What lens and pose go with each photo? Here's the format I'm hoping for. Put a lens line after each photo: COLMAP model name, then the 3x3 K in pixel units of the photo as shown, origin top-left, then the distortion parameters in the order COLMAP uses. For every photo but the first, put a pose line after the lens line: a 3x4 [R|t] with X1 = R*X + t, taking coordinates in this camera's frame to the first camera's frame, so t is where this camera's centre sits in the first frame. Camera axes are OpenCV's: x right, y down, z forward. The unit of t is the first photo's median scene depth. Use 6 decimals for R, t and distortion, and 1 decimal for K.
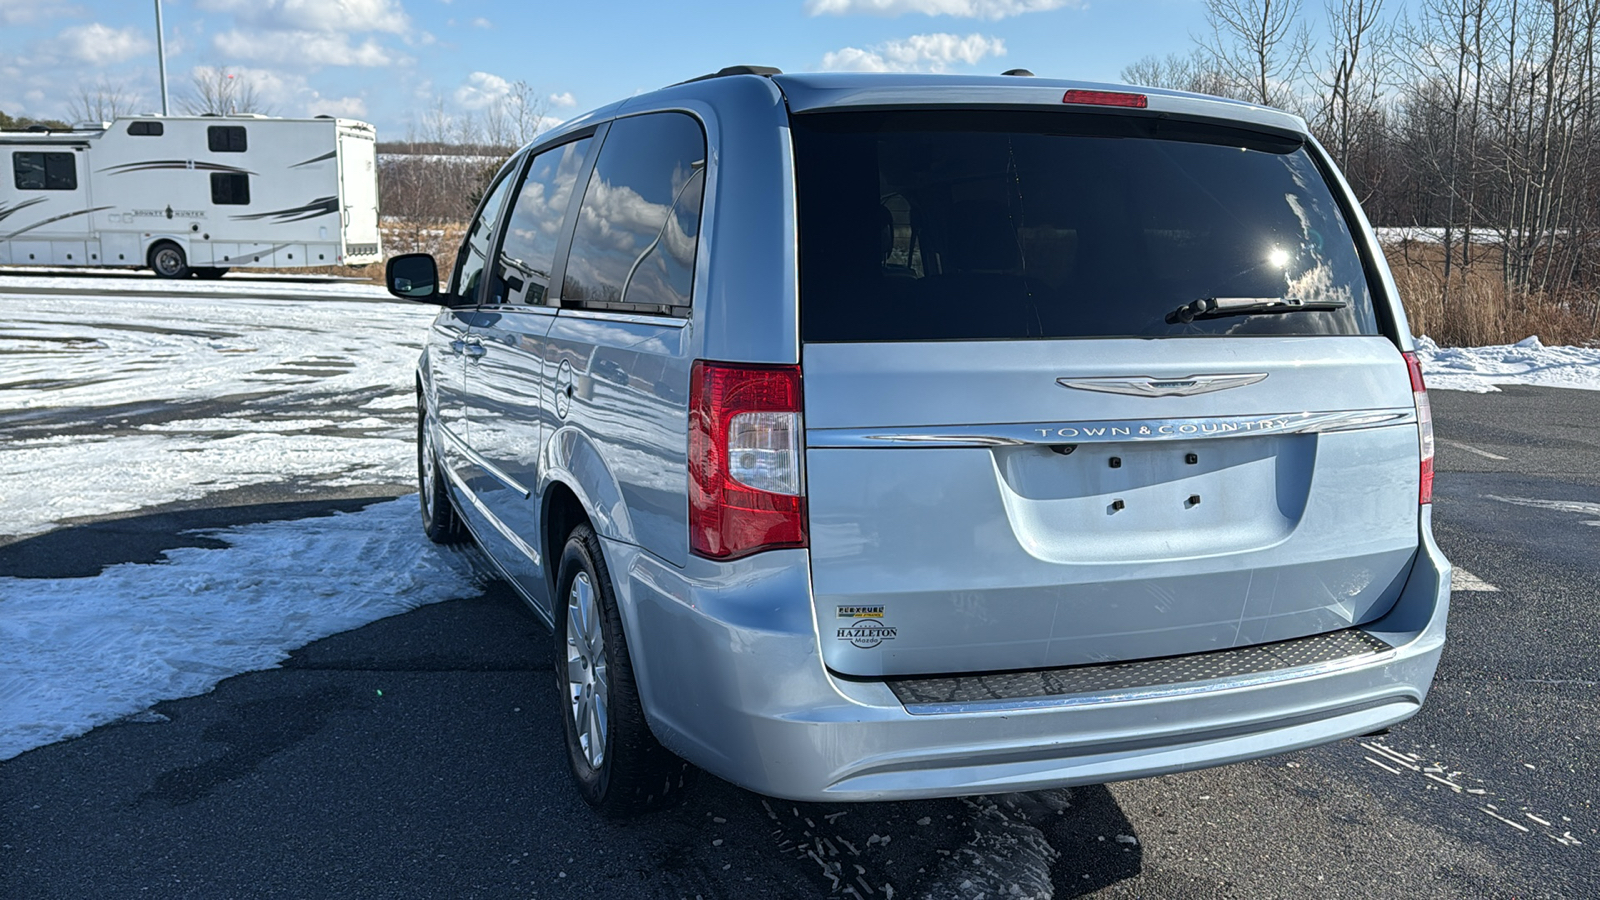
lens RADIAL K [[1364.3, 0, 838.0], [0, 1364.3, 480.1], [0, 0, 1]] dist [0.118099, -0.173432]
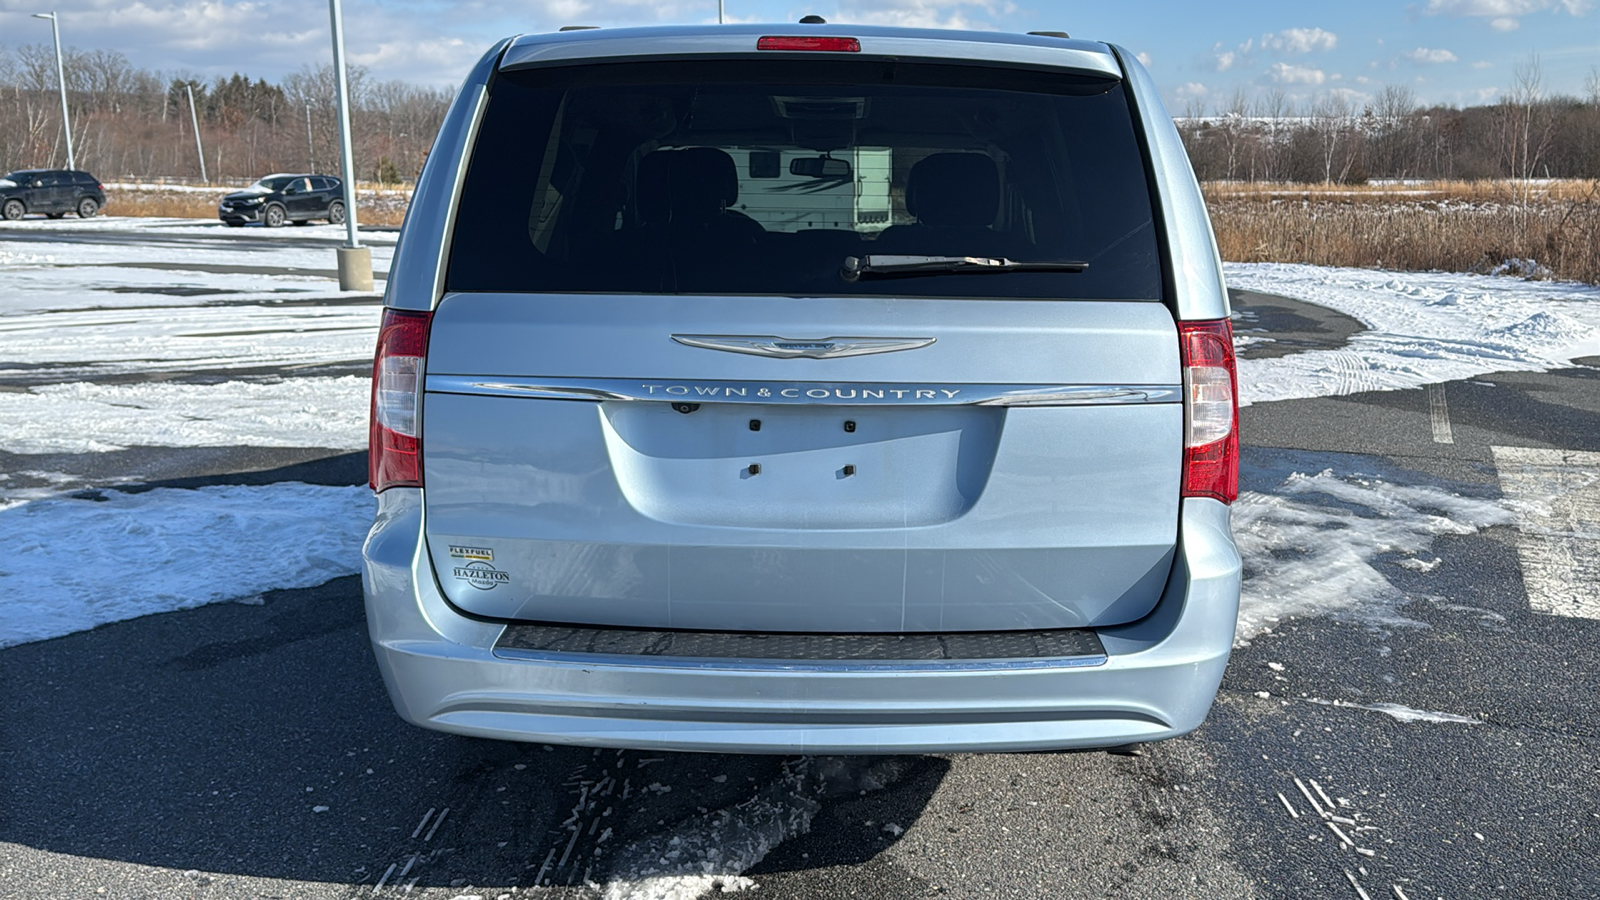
lens RADIAL K [[1364.3, 0, 822.9], [0, 1364.3, 462.9], [0, 0, 1]] dist [0.118099, -0.173432]
pose [[0.917689, 0.067055, -0.391600, 0.435655], [-0.061360, 0.997749, 0.027054, -0.010690], [0.392532, -0.000798, 0.919738, 0.095640]]
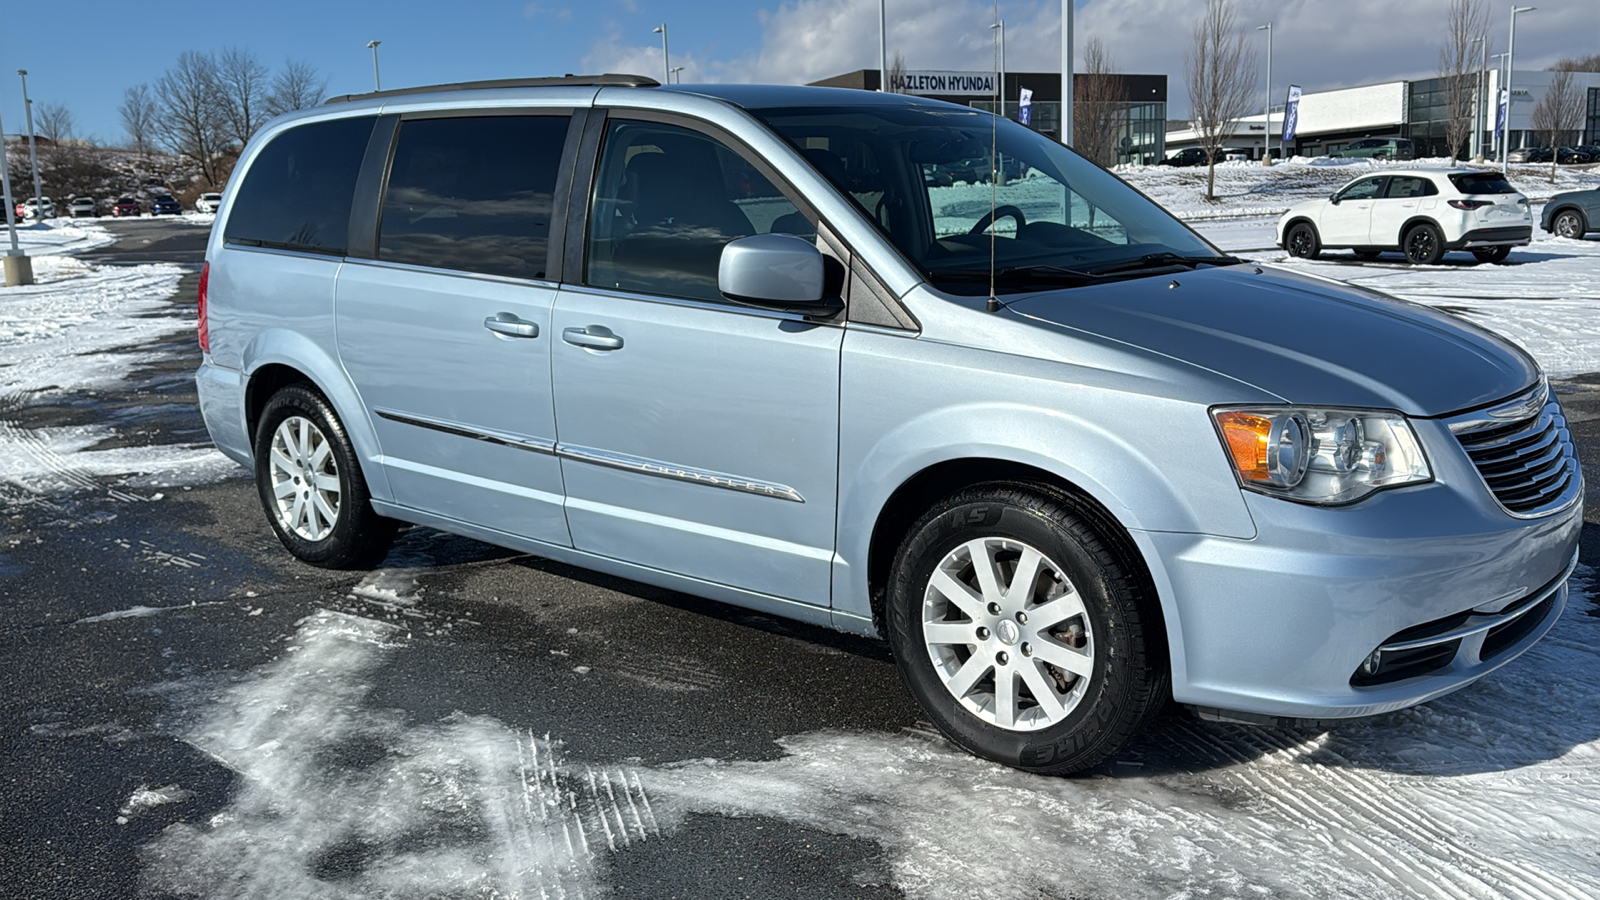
lens RADIAL K [[1355.2, 0, 824.7], [0, 1355.2, 463.2], [0, 0, 1]] dist [0.125833, -0.198996]
pose [[-0.883881, 0.090940, -0.458786, 0.452710], [-0.077525, 0.938860, 0.335457, -0.417124], [0.461242, 0.332072, -0.822790, 2.403829]]
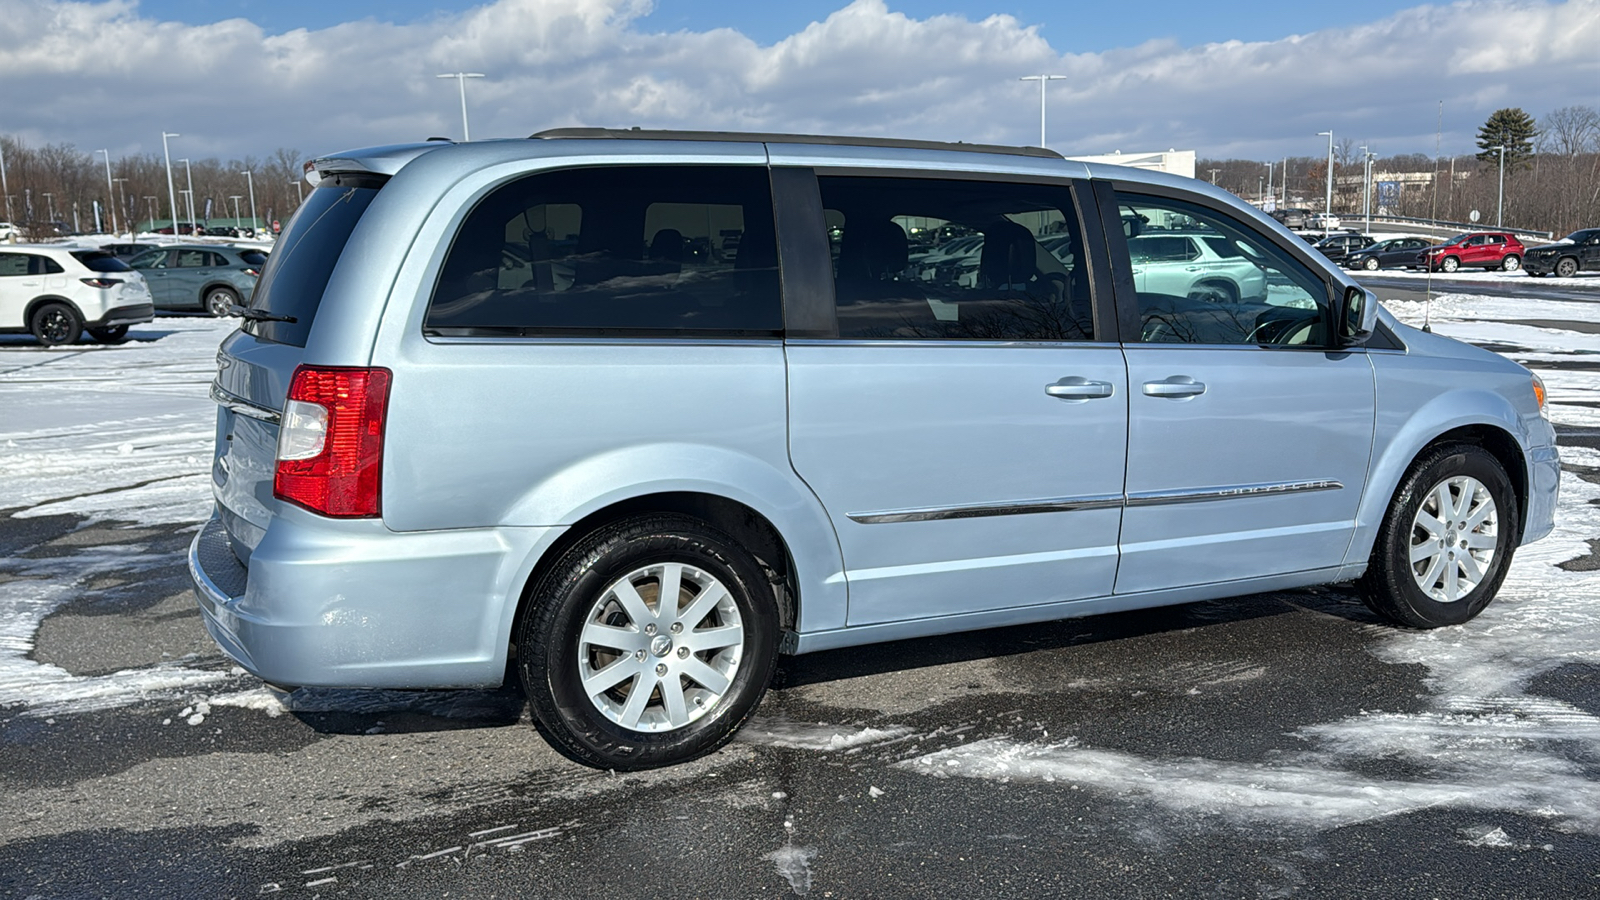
lens RADIAL K [[1363.8, 0, 834.5], [0, 1363.8, 453.0], [0, 0, 1]] dist [0.107925, -0.167874]
pose [[0.070056, 0.130546, -0.988964, 1.247689], [-0.164850, 0.979284, 0.117590, -0.180953], [0.983827, 0.154793, 0.090126, 1.067527]]
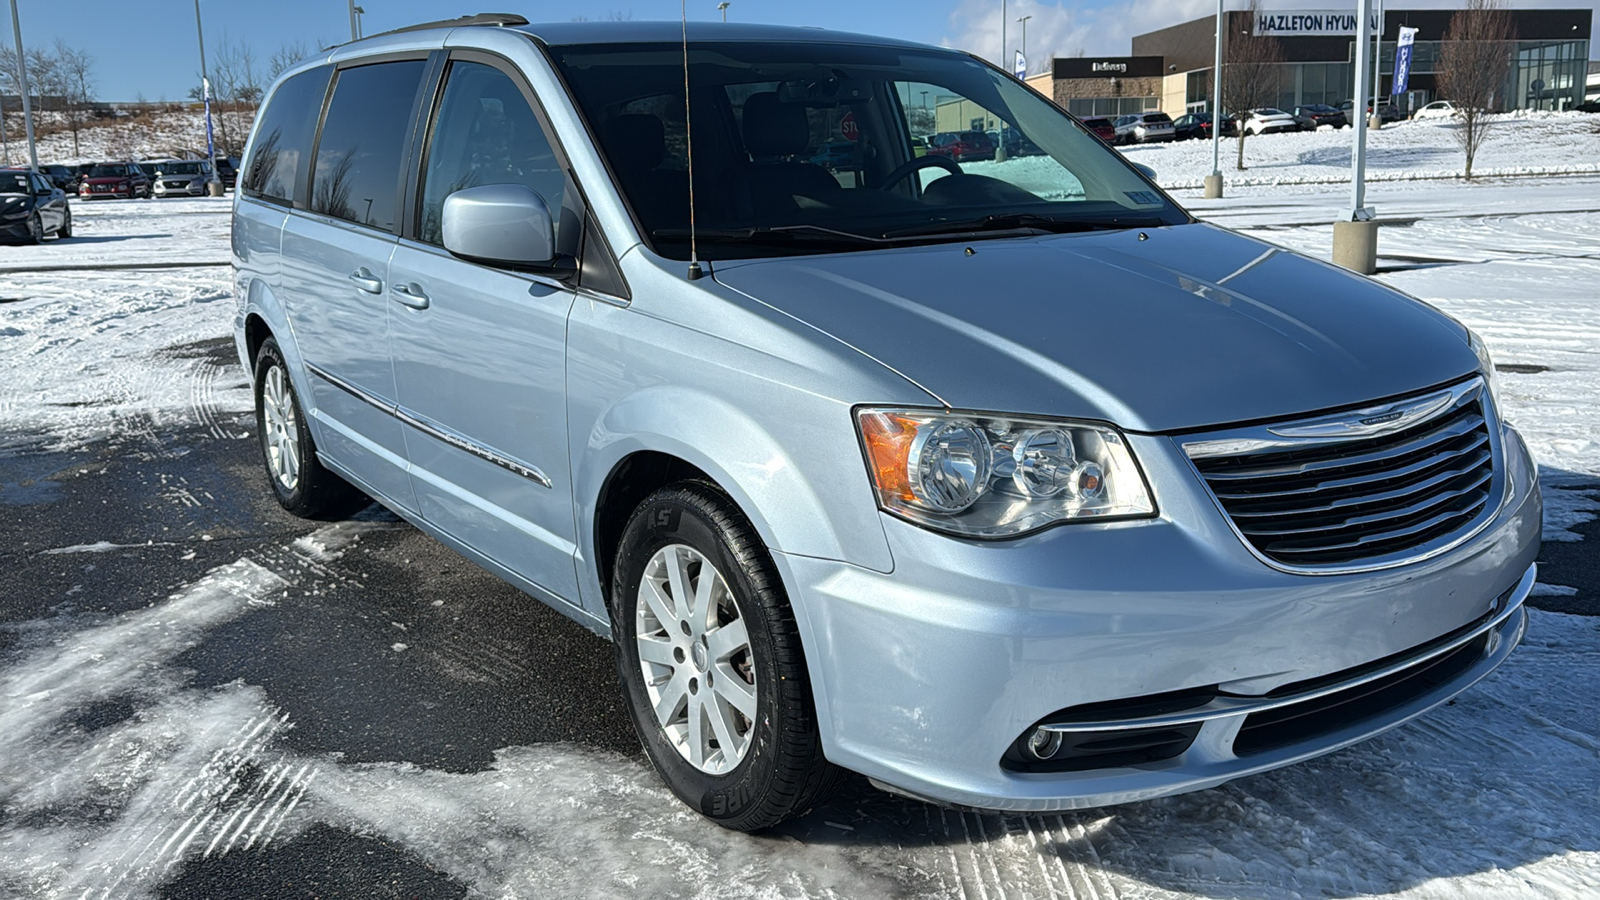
lens RADIAL K [[1355.2, 0, 796.8], [0, 1355.2, 452.6], [0, 0, 1]] dist [0.125833, -0.198996]
pose [[-0.978283, 0.047855, -0.201672, 0.060194], [-0.031624, 0.927129, 0.373405, -0.415000], [0.204845, 0.371674, -0.905482, 2.418855]]
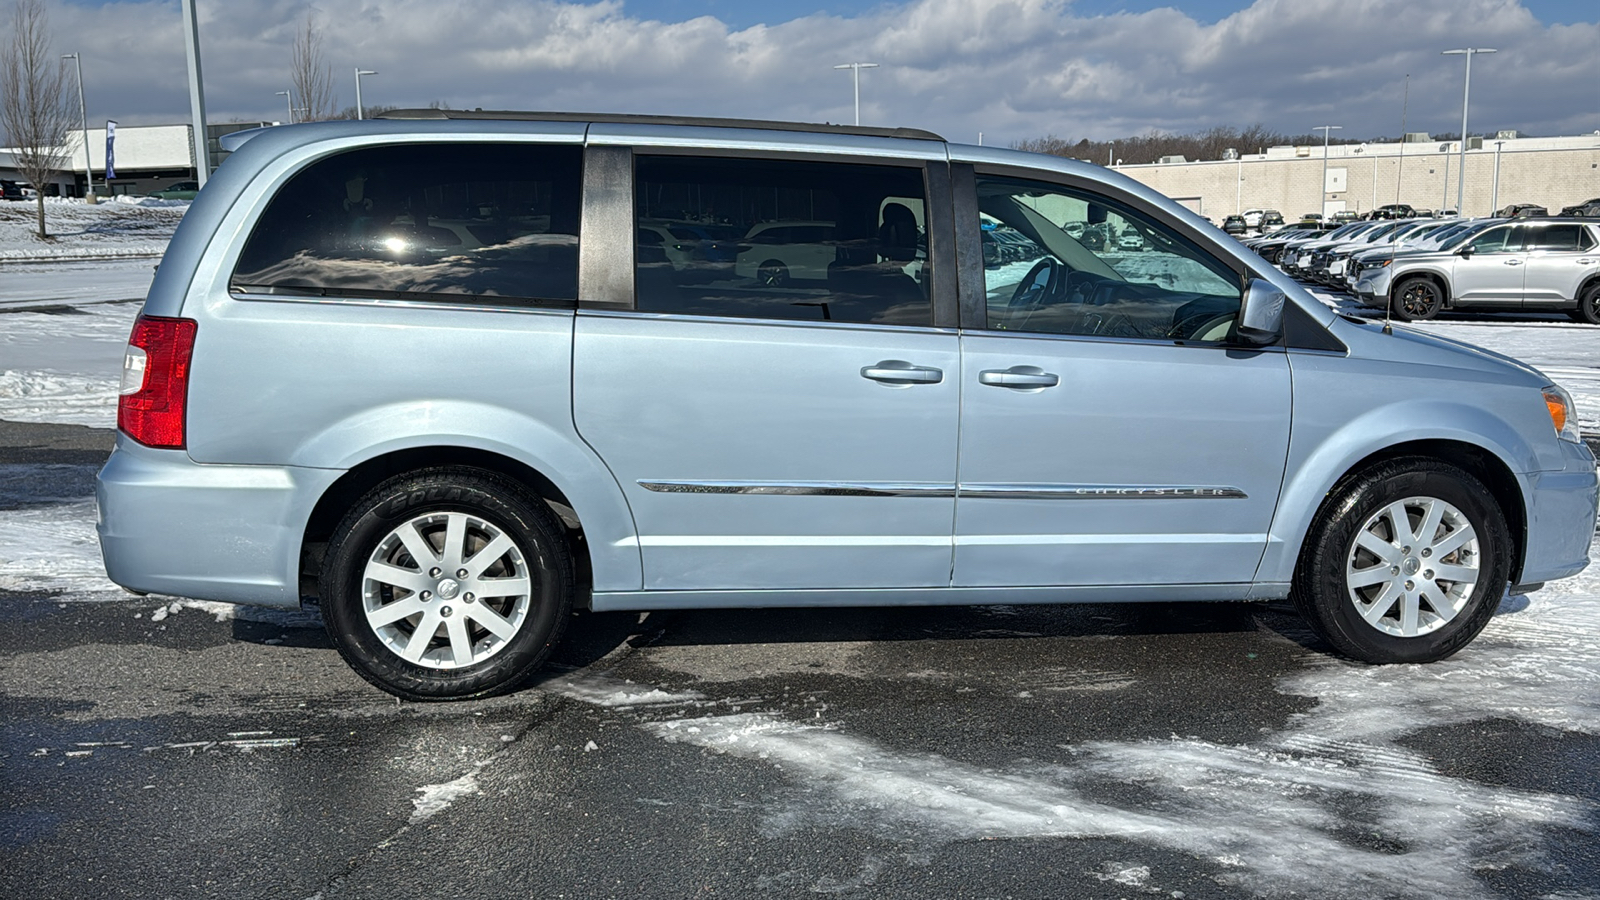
lens RADIAL K [[1355.2, 0, 831.0], [0, 1355.2, 441.5], [0, 0, 1]] dist [0.125833, -0.198996]
pose [[-0.235346, 0.128849, -0.963333, 1.222814], [-0.184402, 0.967250, 0.174424, -0.259736], [0.954258, 0.218690, -0.203879, 1.531462]]
